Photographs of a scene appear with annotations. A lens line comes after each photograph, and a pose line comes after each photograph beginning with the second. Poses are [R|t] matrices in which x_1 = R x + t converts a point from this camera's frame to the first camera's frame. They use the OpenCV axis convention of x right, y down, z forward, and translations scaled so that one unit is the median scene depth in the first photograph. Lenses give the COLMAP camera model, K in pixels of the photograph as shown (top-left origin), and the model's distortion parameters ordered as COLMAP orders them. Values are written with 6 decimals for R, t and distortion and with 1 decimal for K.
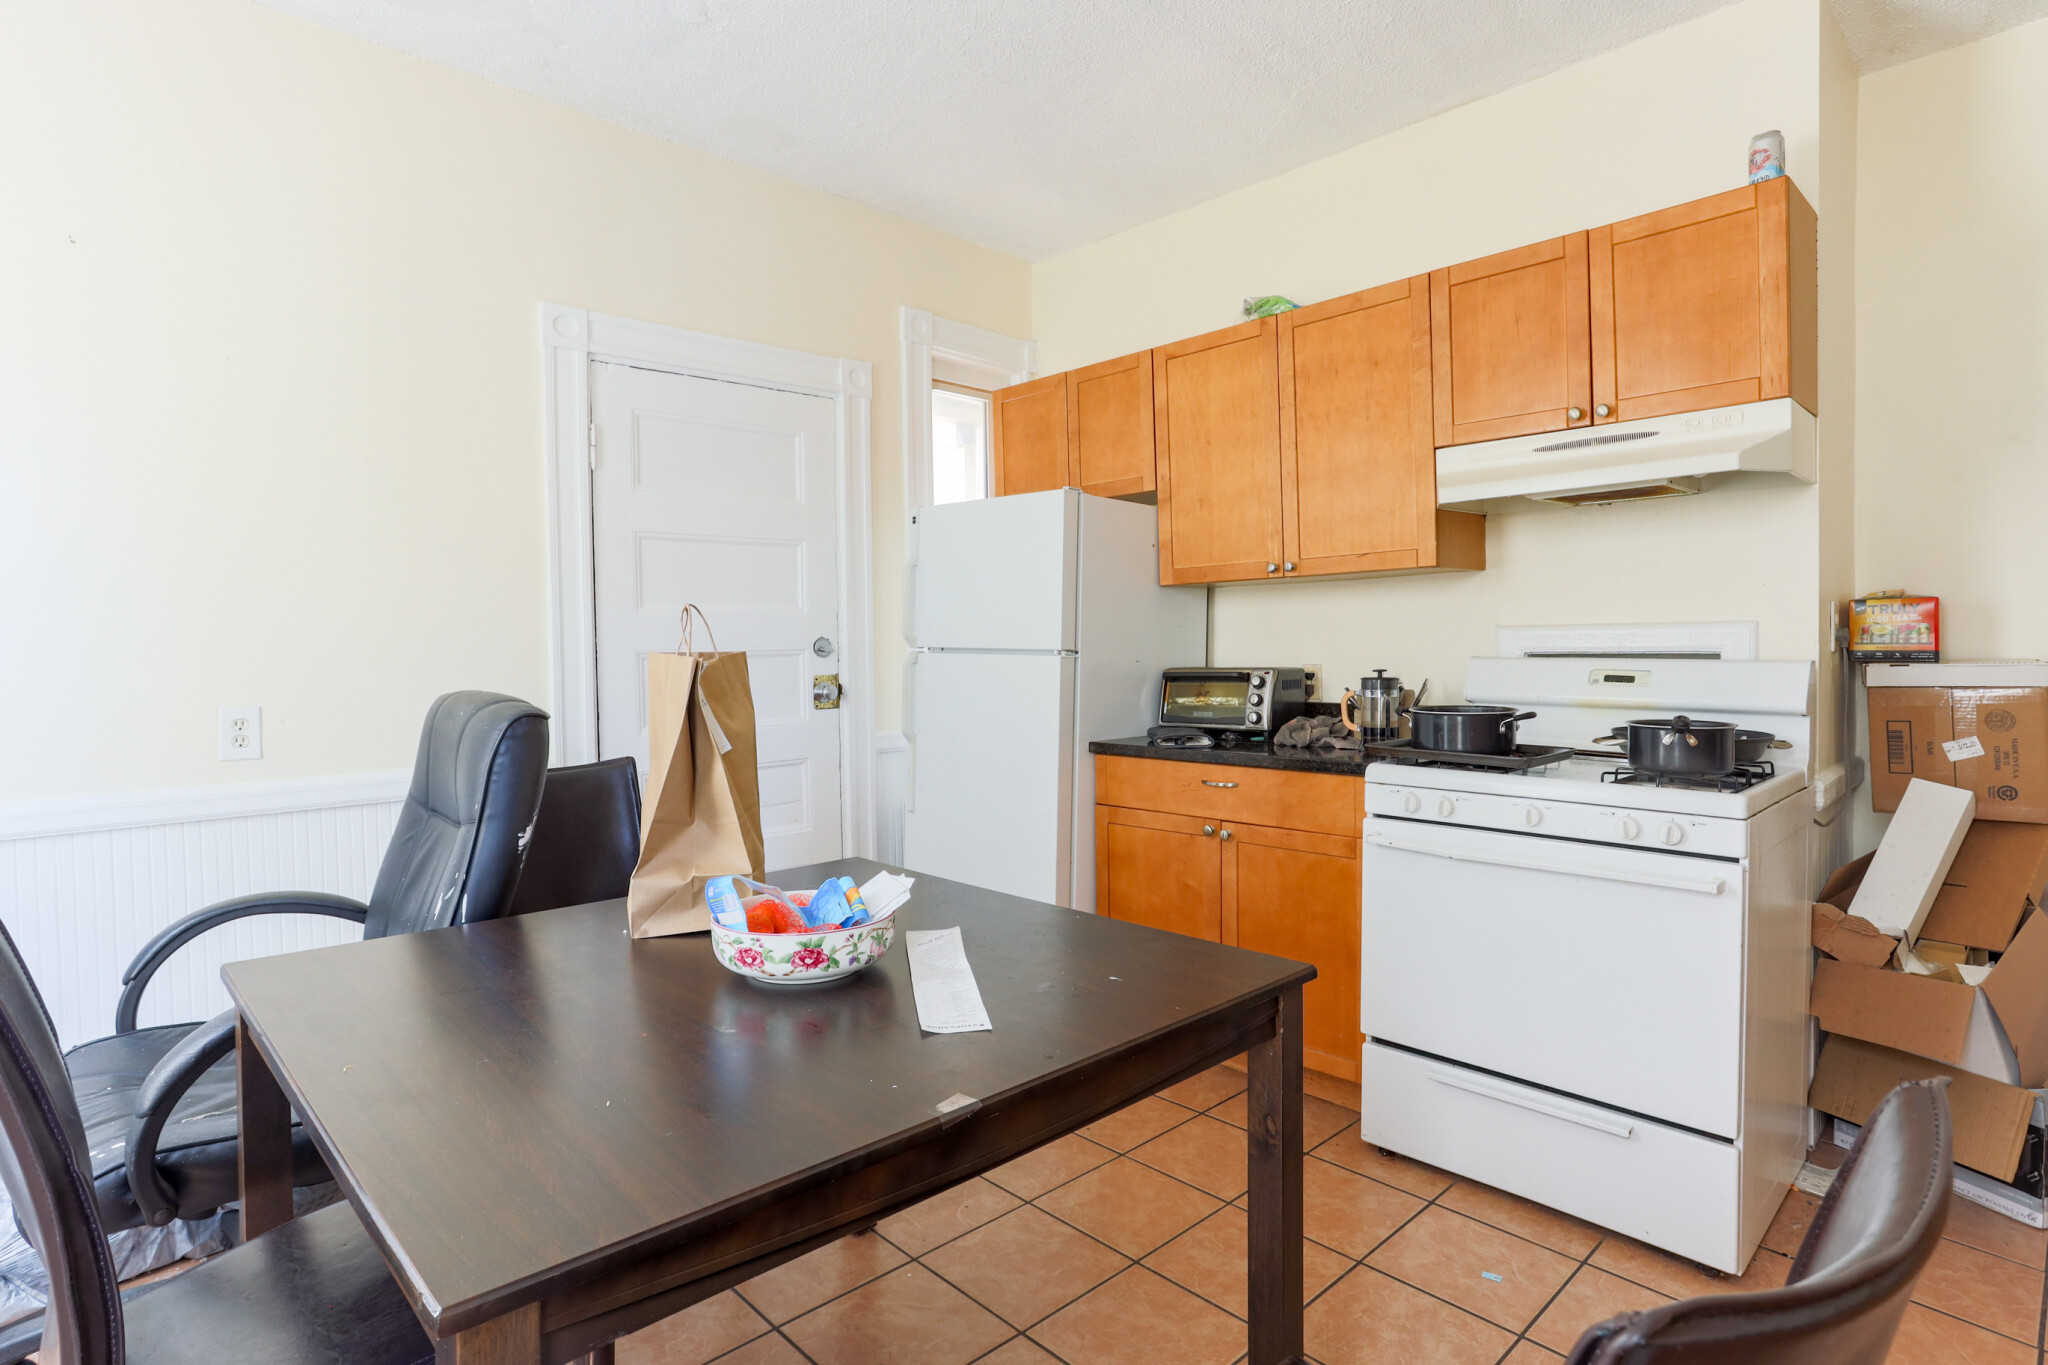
lens RADIAL K [[1042.7, 0, 1020.7], [0, 1042.7, 644.0], [0, 0, 1]] dist [-0.034118, -0.000070]
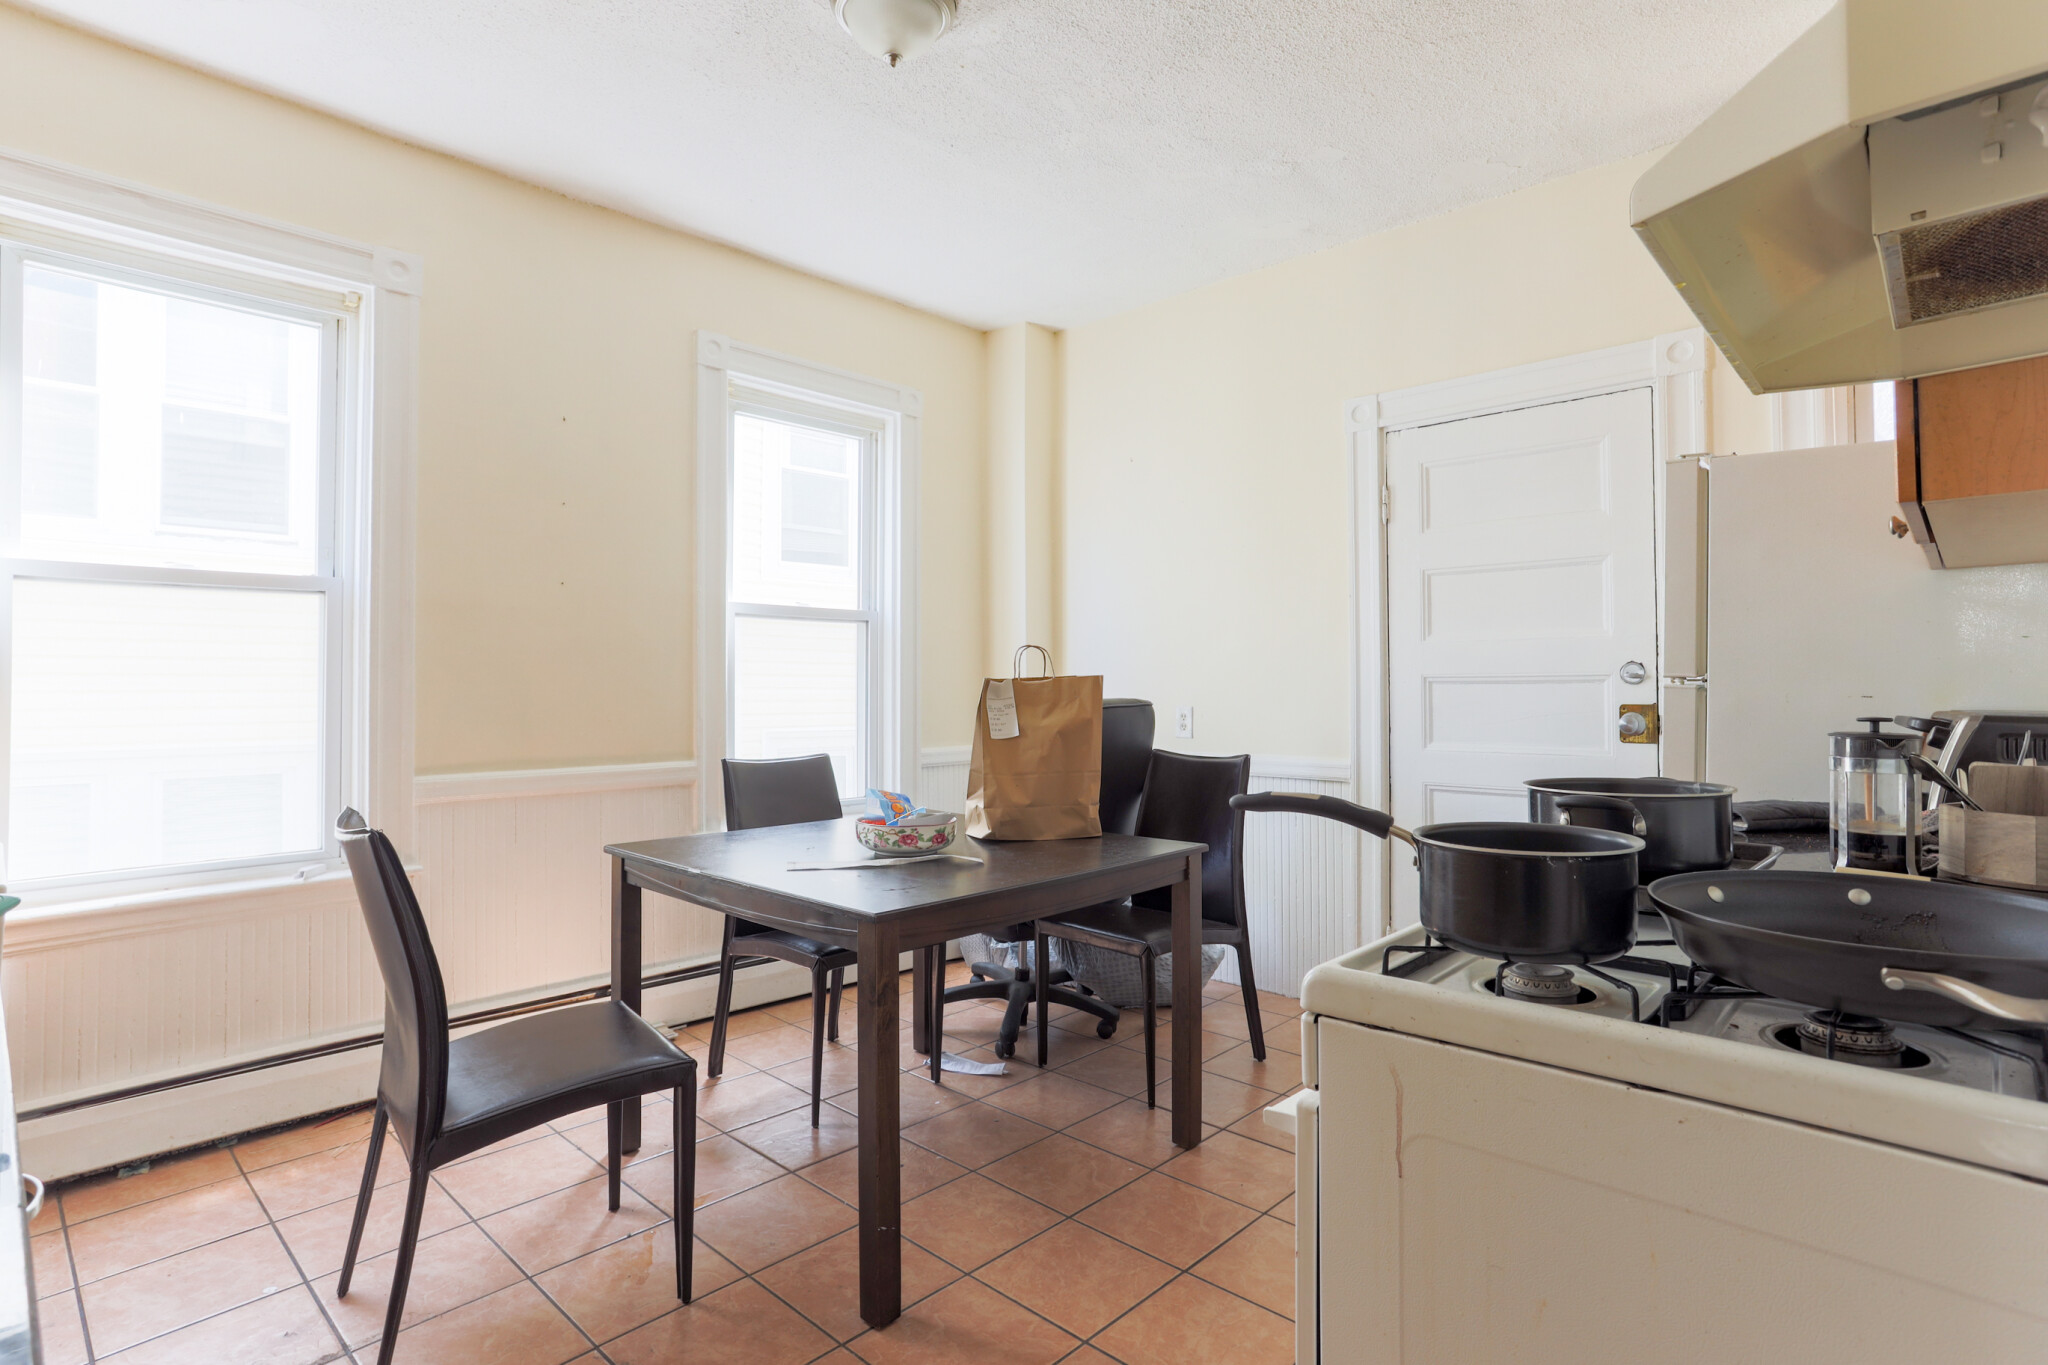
lens RADIAL K [[1015.6, 0, 1024.0], [0, 1015.6, 682.5], [0, 0, 1]] dist [-0.000235, -0.000034]
pose [[0.066548, 0.011997, -0.997711, 0.749710], [-0.000845, 0.999928, 0.011967, 0.001652], [0.997783, 0.000047, 0.066554, 0.510621]]
